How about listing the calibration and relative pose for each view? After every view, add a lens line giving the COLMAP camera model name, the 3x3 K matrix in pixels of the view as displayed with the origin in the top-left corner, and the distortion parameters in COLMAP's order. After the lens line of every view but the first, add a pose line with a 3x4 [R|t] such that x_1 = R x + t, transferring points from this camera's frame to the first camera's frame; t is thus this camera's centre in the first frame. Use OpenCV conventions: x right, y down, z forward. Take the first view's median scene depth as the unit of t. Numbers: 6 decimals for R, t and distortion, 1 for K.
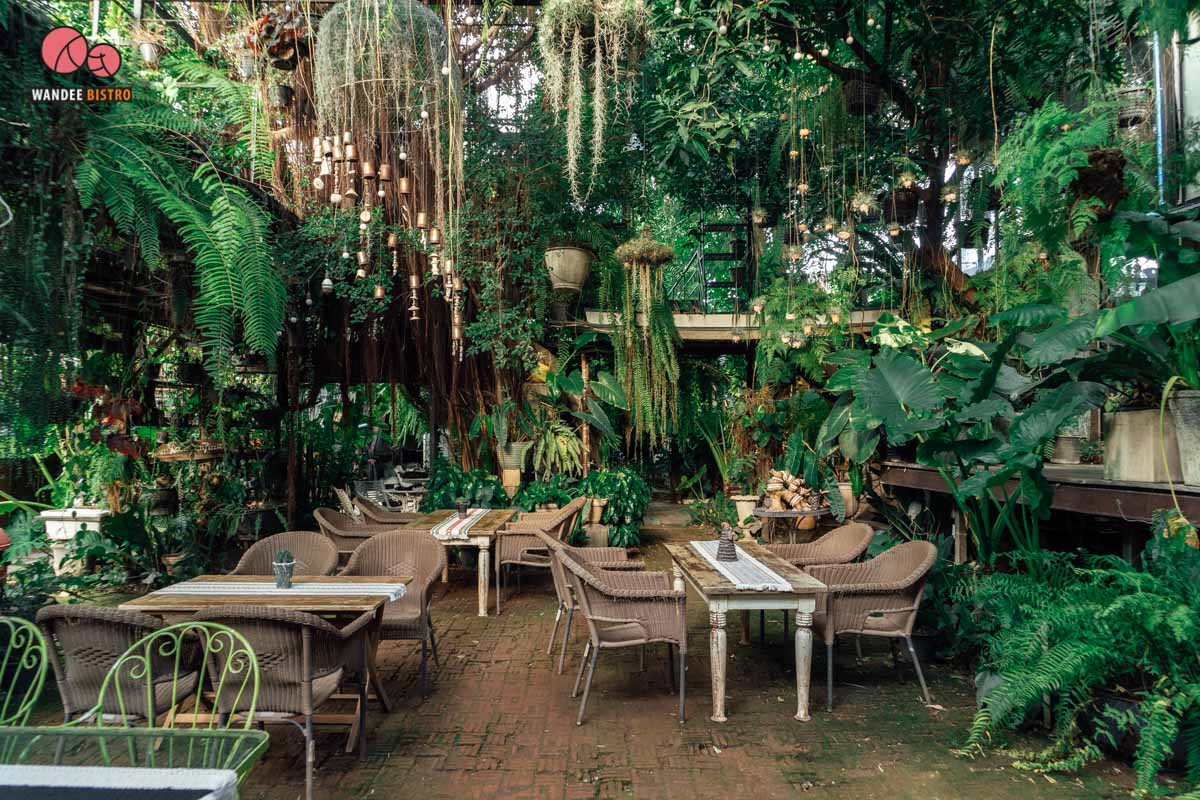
lens RADIAL K [[808.8, 0, 600.5], [0, 808.8, 395.1], [0, 0, 1]] dist [-0.000014, -0.001528]
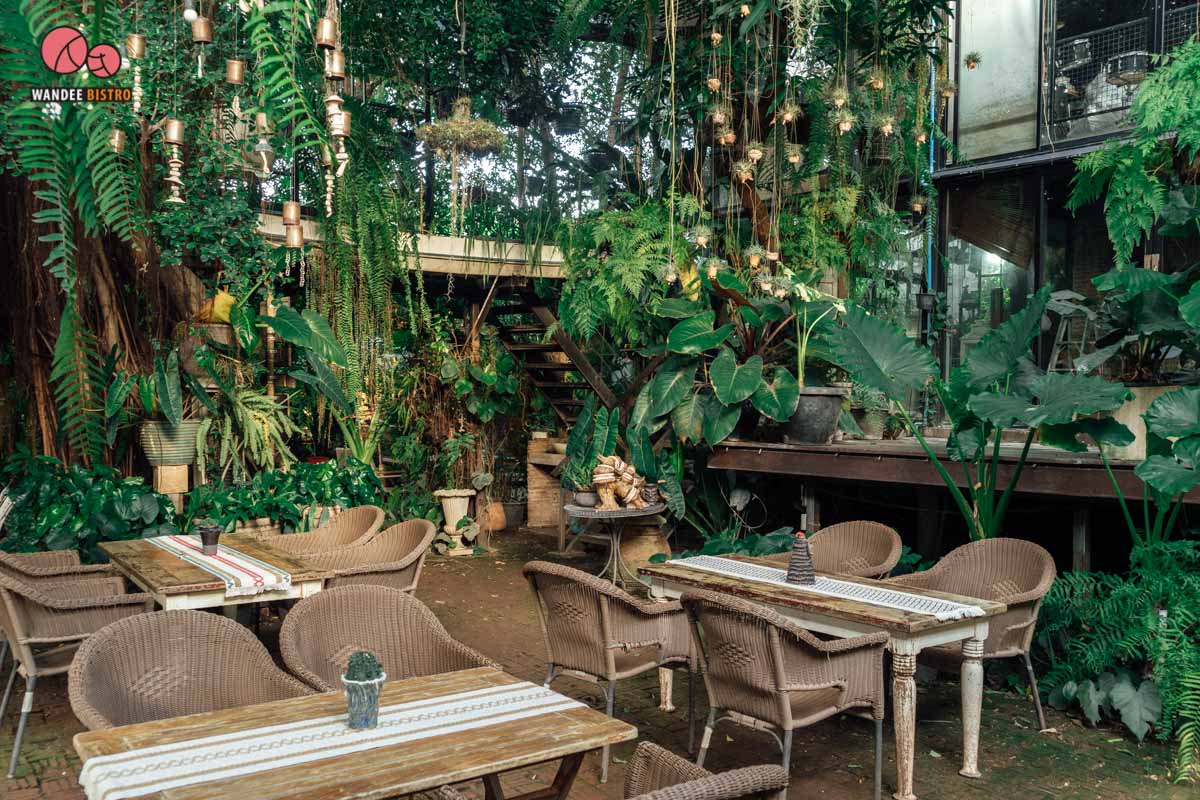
lens RADIAL K [[1060.4, 0, 599.7], [0, 1060.4, 408.9], [0, 0, 1]] dist [0.045965, 0.000754]
pose [[0.821982, -0.003347, 0.569503, -0.351764], [-0.029695, 0.998371, 0.048728, 0.001817], [-0.568738, -0.056965, 0.820544, 0.199471]]
